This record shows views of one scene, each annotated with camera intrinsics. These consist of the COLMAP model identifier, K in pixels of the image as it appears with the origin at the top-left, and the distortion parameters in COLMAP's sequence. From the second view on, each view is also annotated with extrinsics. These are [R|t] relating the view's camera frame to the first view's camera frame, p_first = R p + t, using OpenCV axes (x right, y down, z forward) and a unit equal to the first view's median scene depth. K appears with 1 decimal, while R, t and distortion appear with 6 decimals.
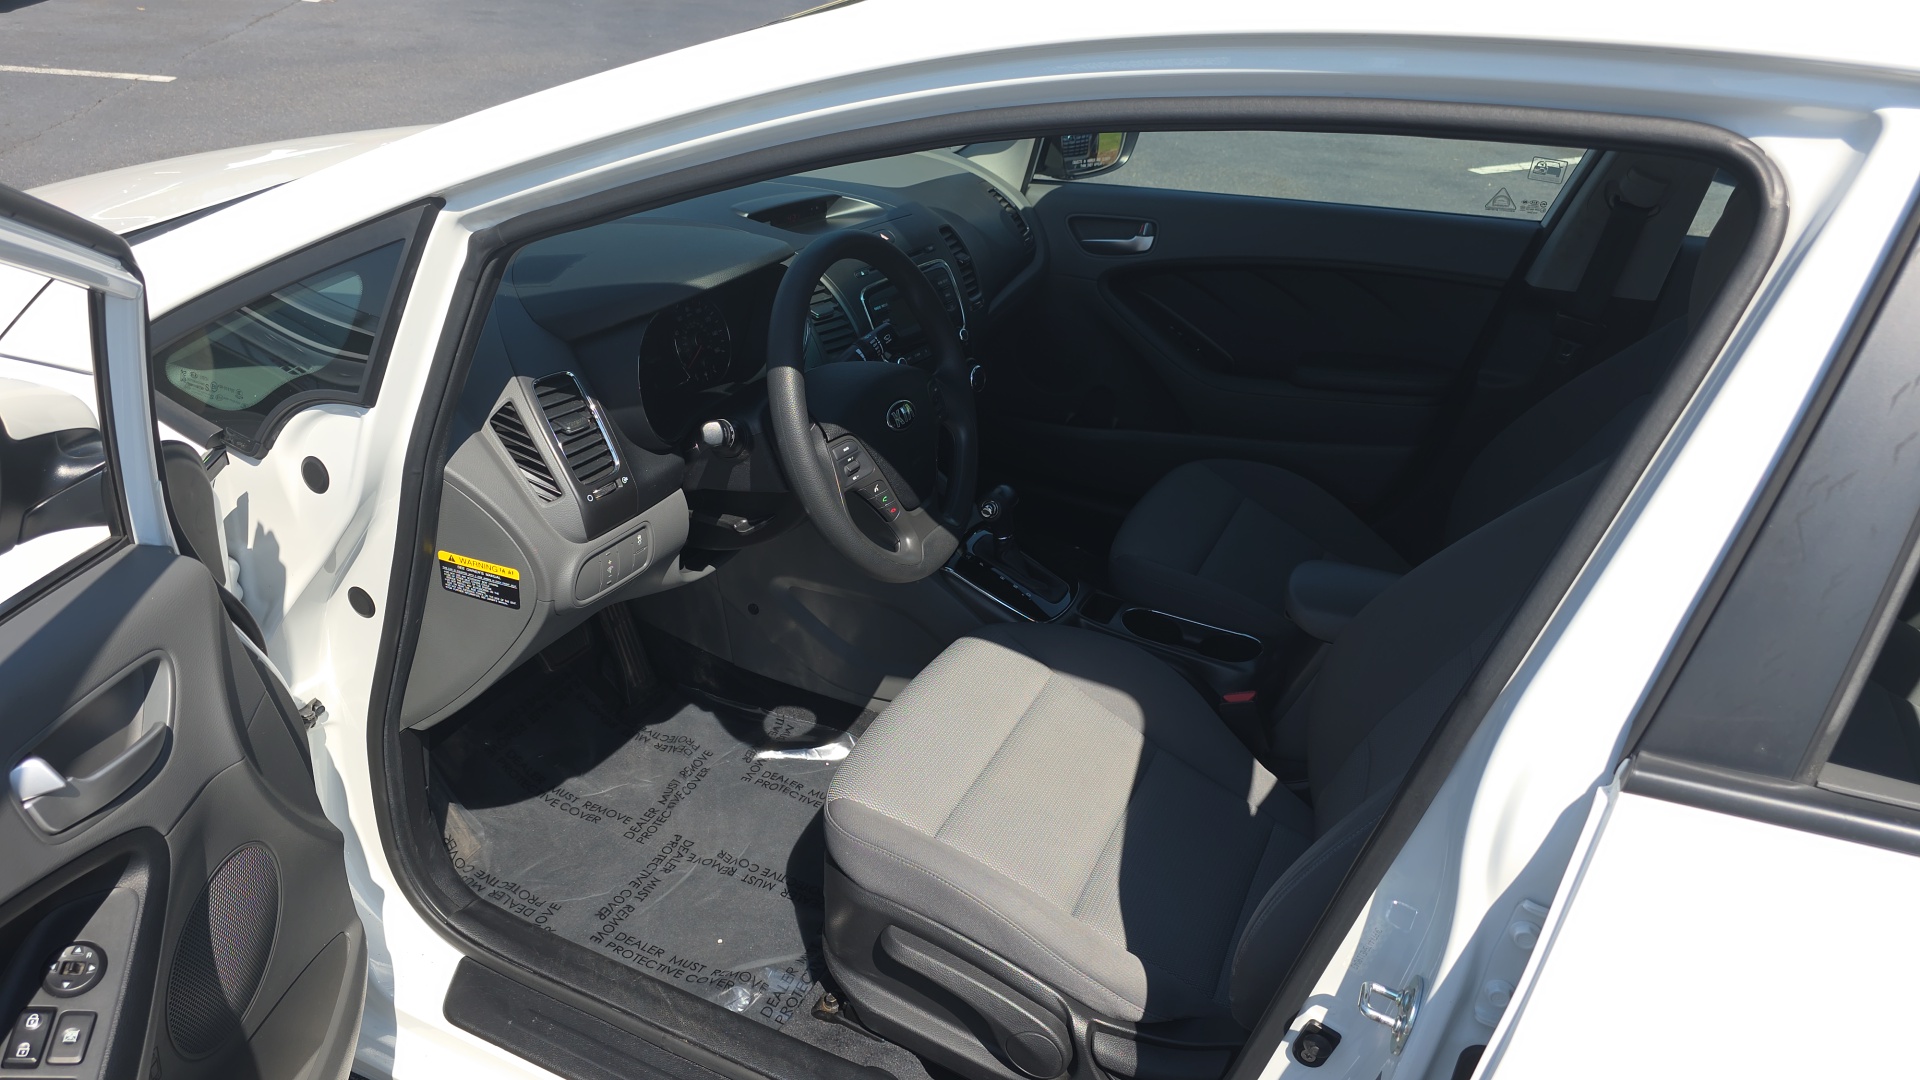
lens RADIAL K [[1353.0, 0, 888.4], [0, 1353.0, 545.7], [0, 0, 1]] dist [0.065688, -0.065554]
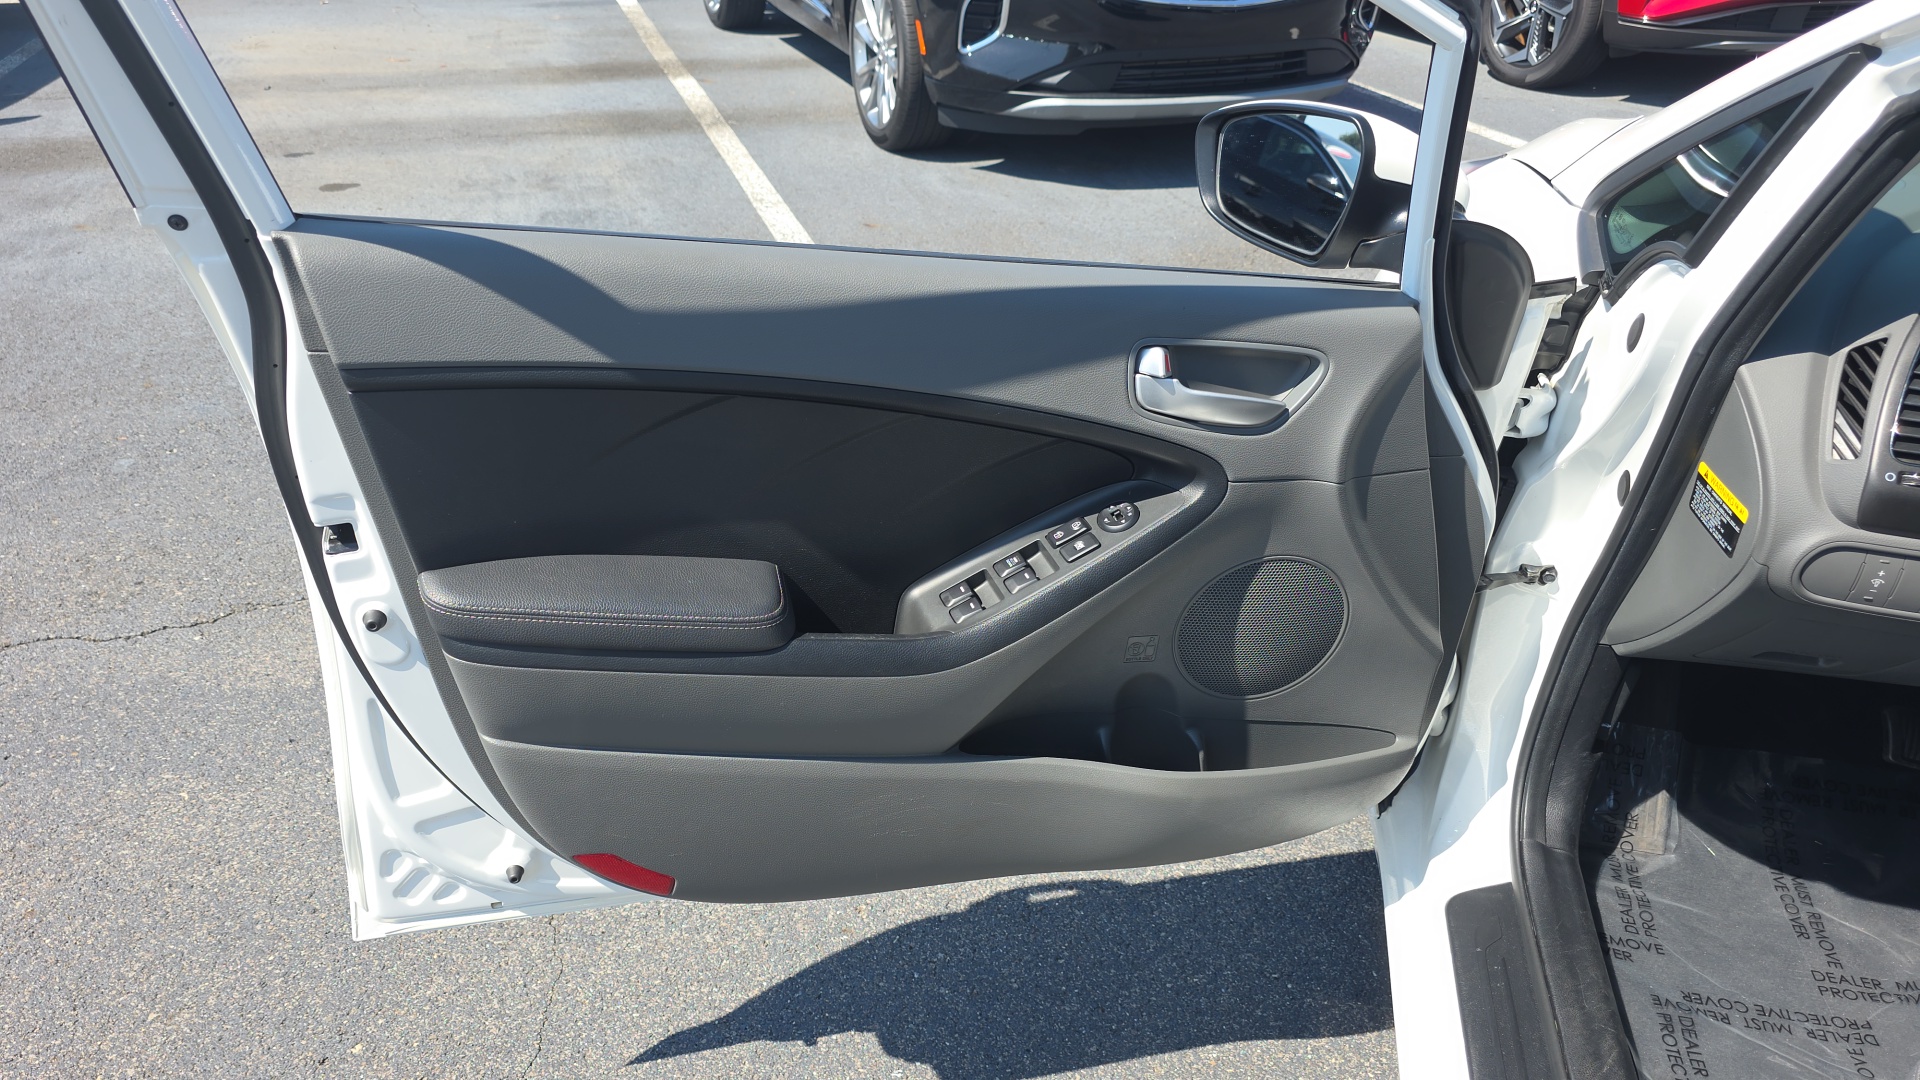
lens RADIAL K [[1299.7, 0, 960.0], [0, 1299.7, 540.0], [0, 0, 1]] dist [0.069588, -0.079477]
pose [[0.201106, 0.405873, -0.891529, 0.336232], [-0.467340, 0.839621, 0.276822, 0.032651], [0.860901, 0.360976, 0.358534, 0.277573]]
